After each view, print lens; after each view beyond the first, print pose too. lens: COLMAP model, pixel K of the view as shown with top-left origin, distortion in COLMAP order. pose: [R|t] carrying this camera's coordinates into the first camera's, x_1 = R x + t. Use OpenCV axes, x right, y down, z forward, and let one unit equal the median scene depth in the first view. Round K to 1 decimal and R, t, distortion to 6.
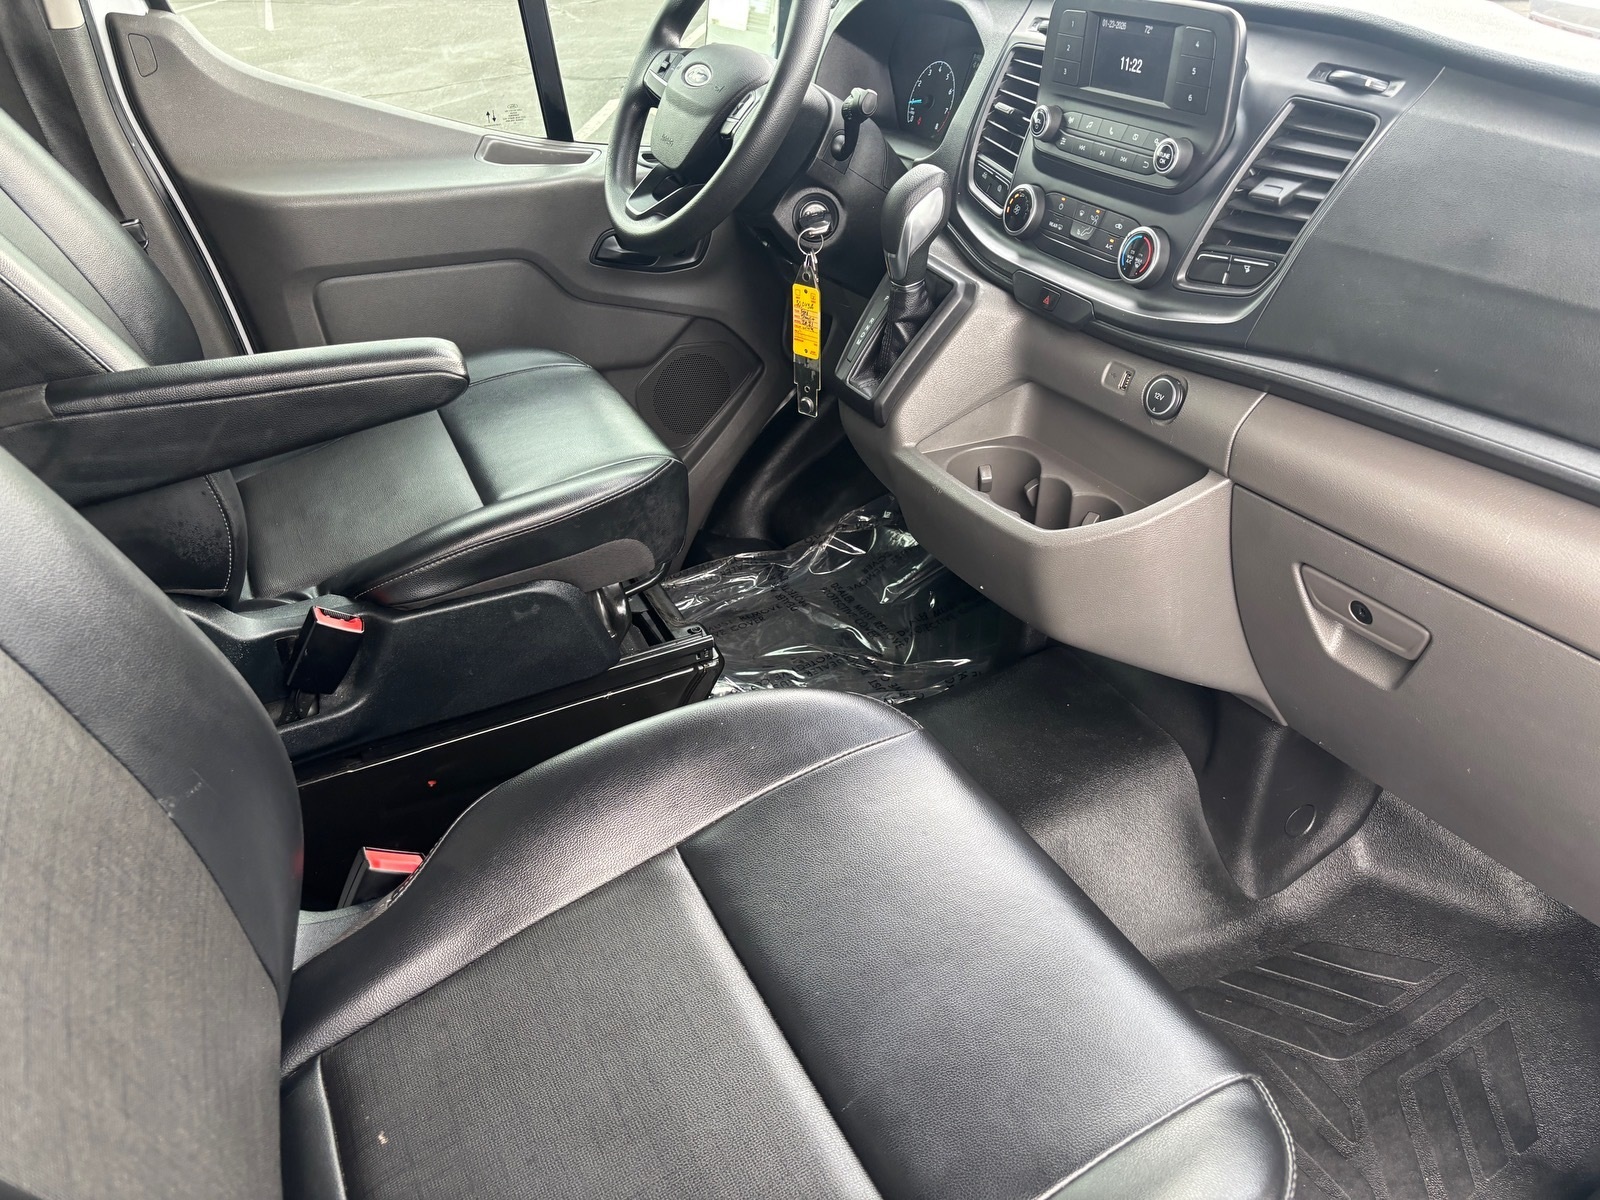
lens RADIAL K [[1202.8, 0, 811.3], [0, 1202.8, 606.3], [0, 0, 1]] dist [0.007048, -0.016347]
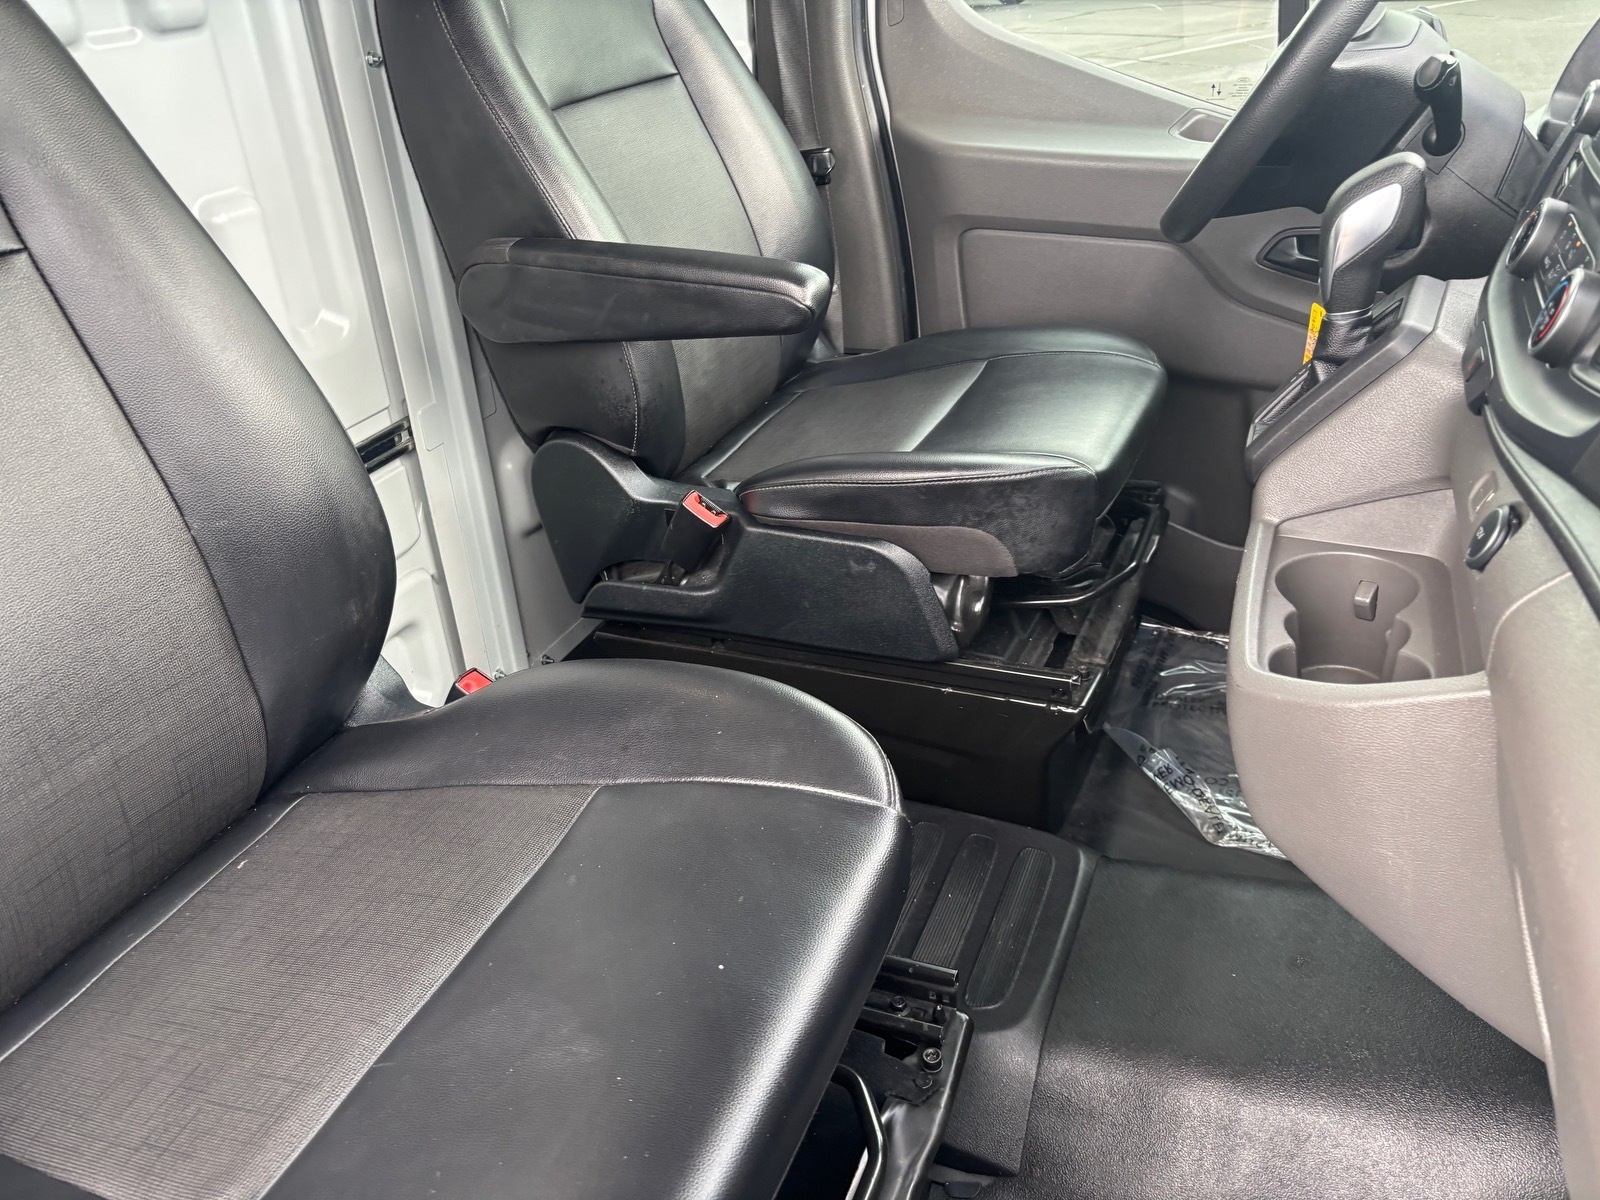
lens RADIAL K [[1202.8, 0, 802.2], [0, 1202.8, 597.0], [0, 0, 1]] dist [0.007048, -0.016347]
pose [[0.665646, 0.345420, -0.661514, 0.375514], [-0.355390, 0.926185, 0.126014, -0.076068], [0.656212, 0.151215, 0.739270, 0.248796]]
